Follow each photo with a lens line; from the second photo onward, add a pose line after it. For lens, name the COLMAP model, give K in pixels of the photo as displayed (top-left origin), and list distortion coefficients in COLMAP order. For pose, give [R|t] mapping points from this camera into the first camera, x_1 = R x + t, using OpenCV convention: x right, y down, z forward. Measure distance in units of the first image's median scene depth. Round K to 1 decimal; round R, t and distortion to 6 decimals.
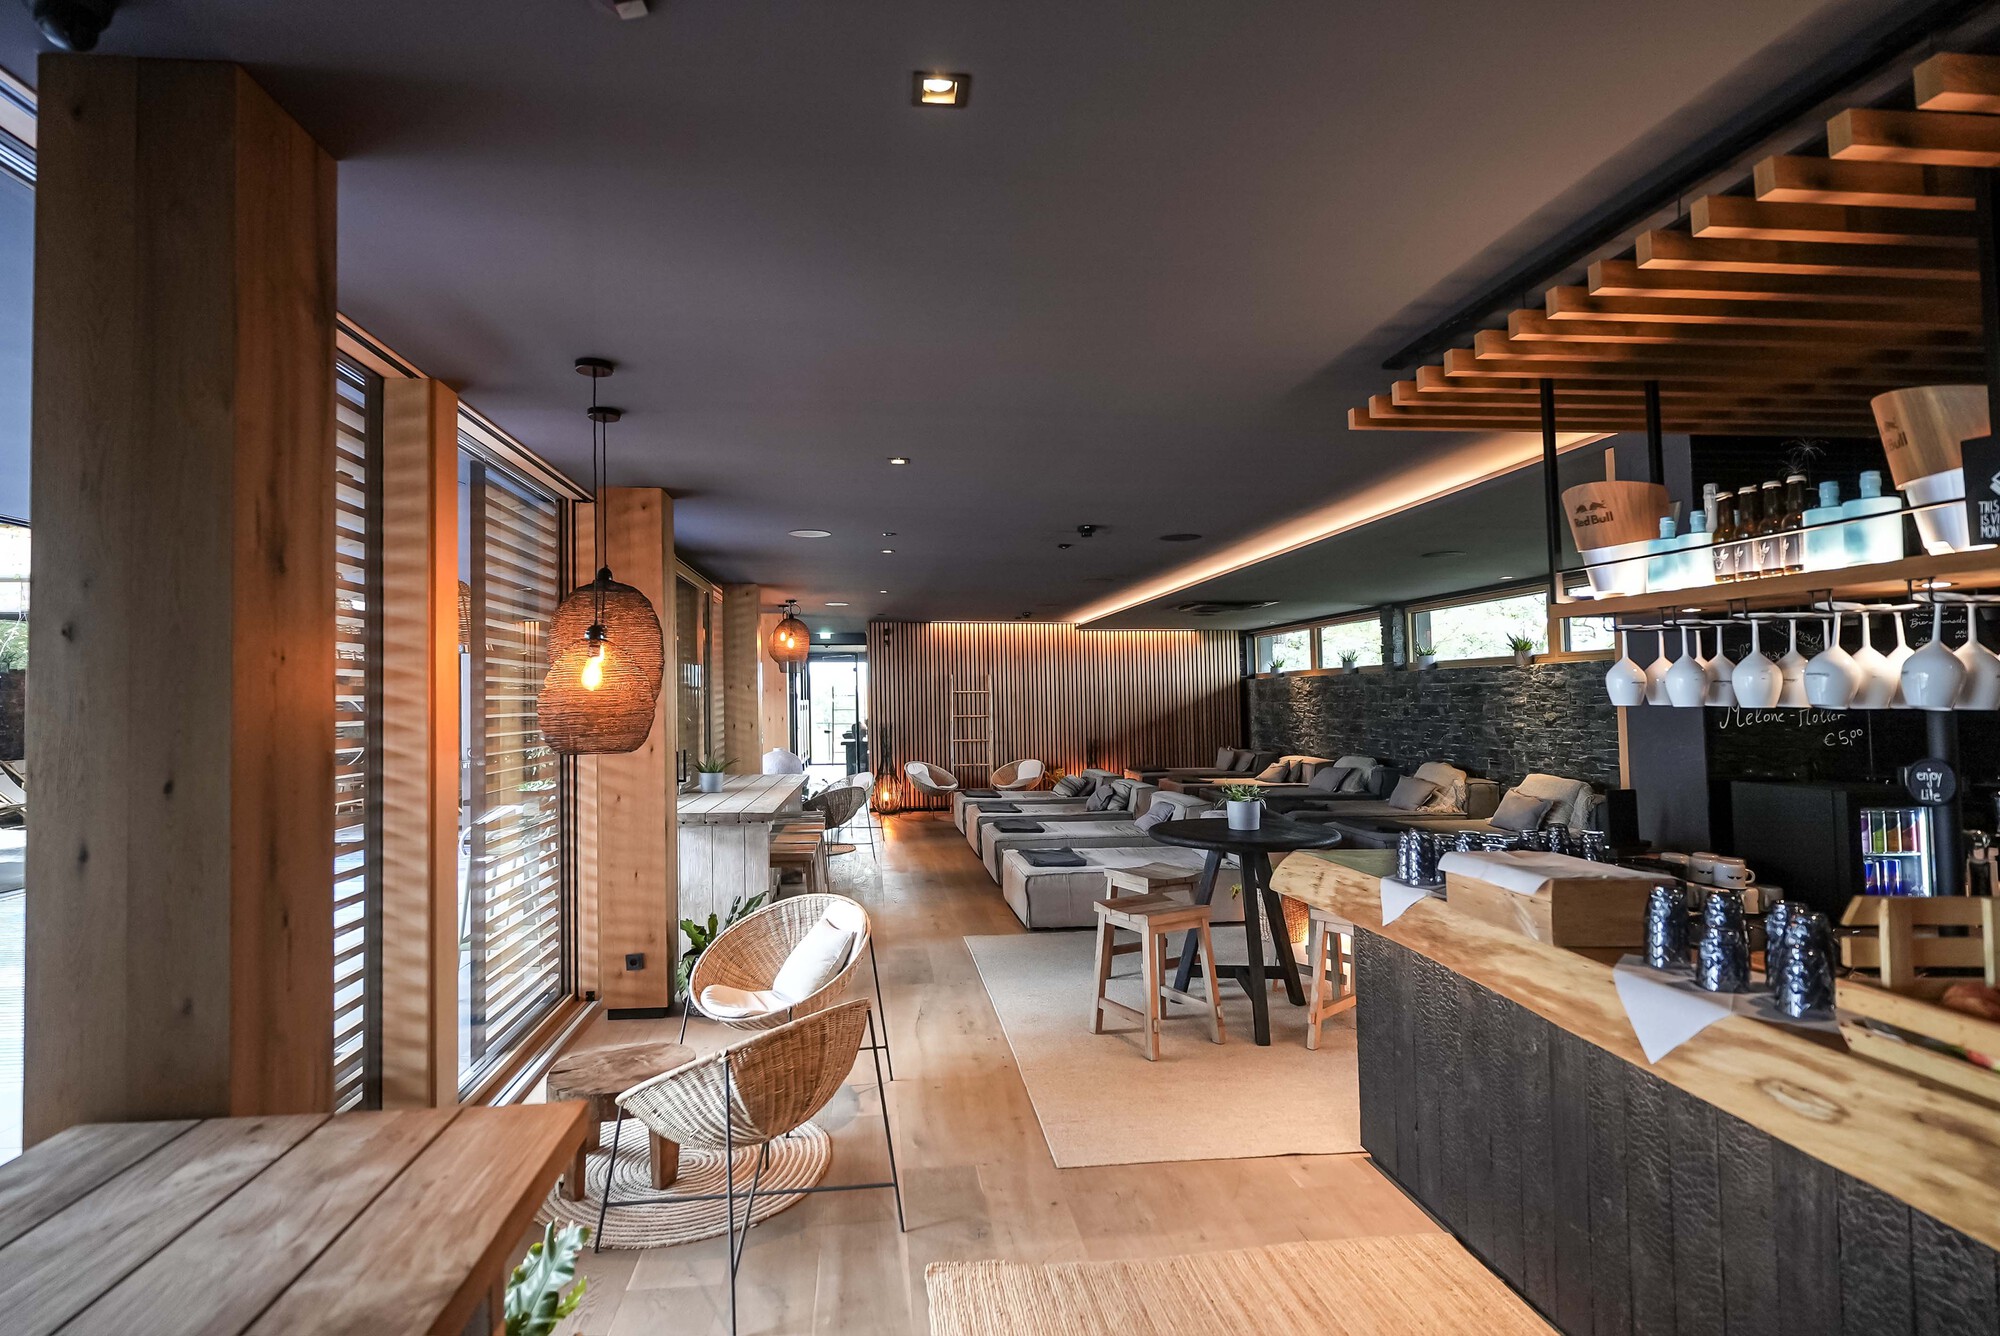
lens RADIAL K [[985.5, 0, 992.5], [0, 985.5, 675.5], [0, 0, 1]] dist [0.003333, -0.004825]
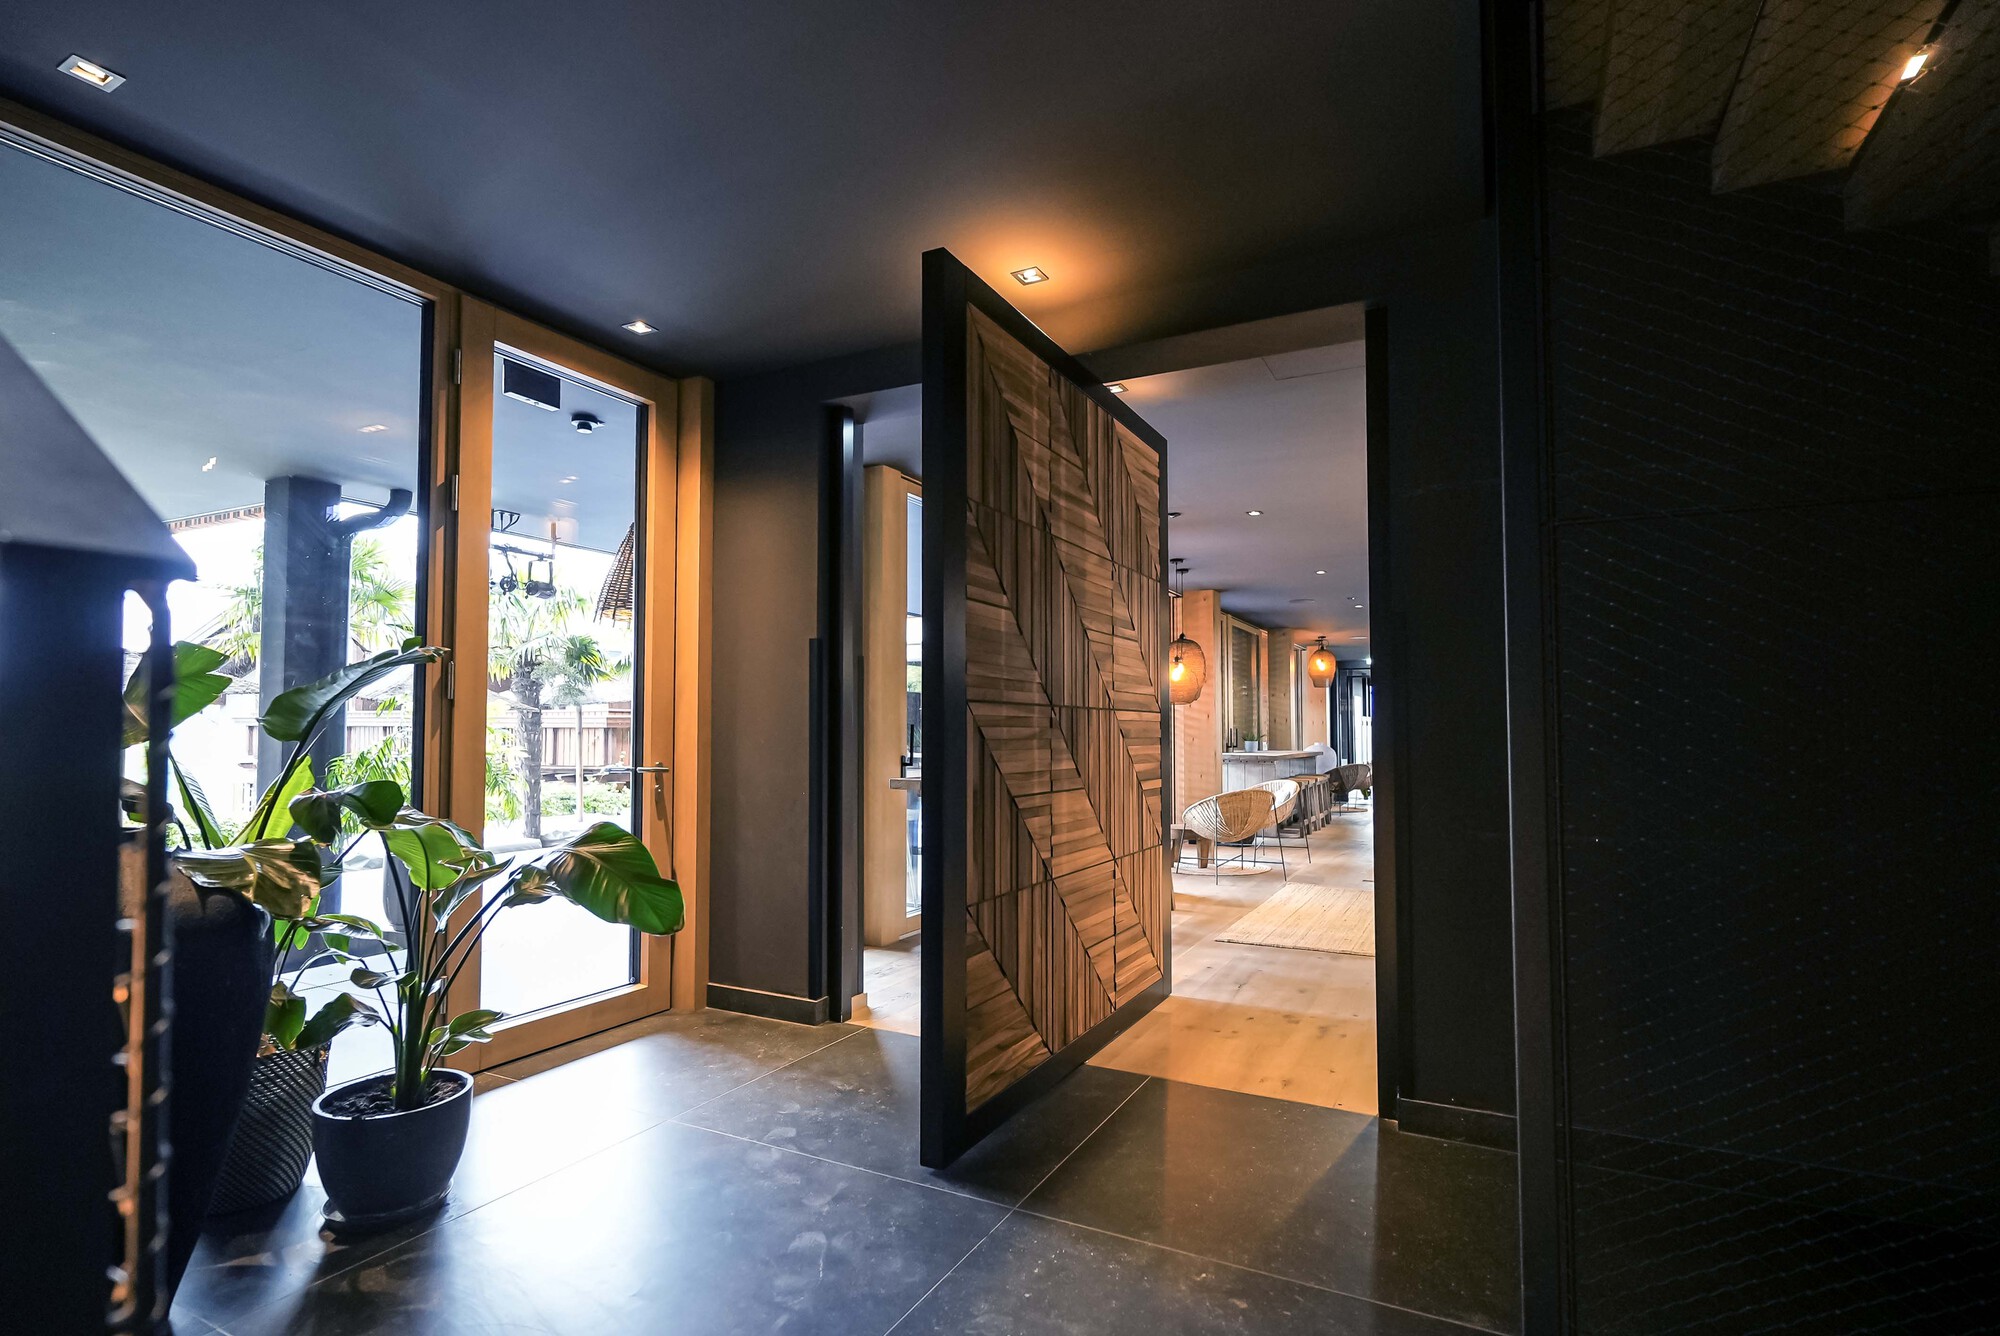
lens RADIAL K [[985.5, 0, 992.5], [0, 985.5, 675.5], [0, 0, 1]] dist [0.003333, -0.004825]
pose [[0.825495, -0.018248, -0.564115, 0.435710], [0.000187, 0.999486, -0.032058, 0.053682], [0.564410, 0.026359, 0.825074, -0.936997]]
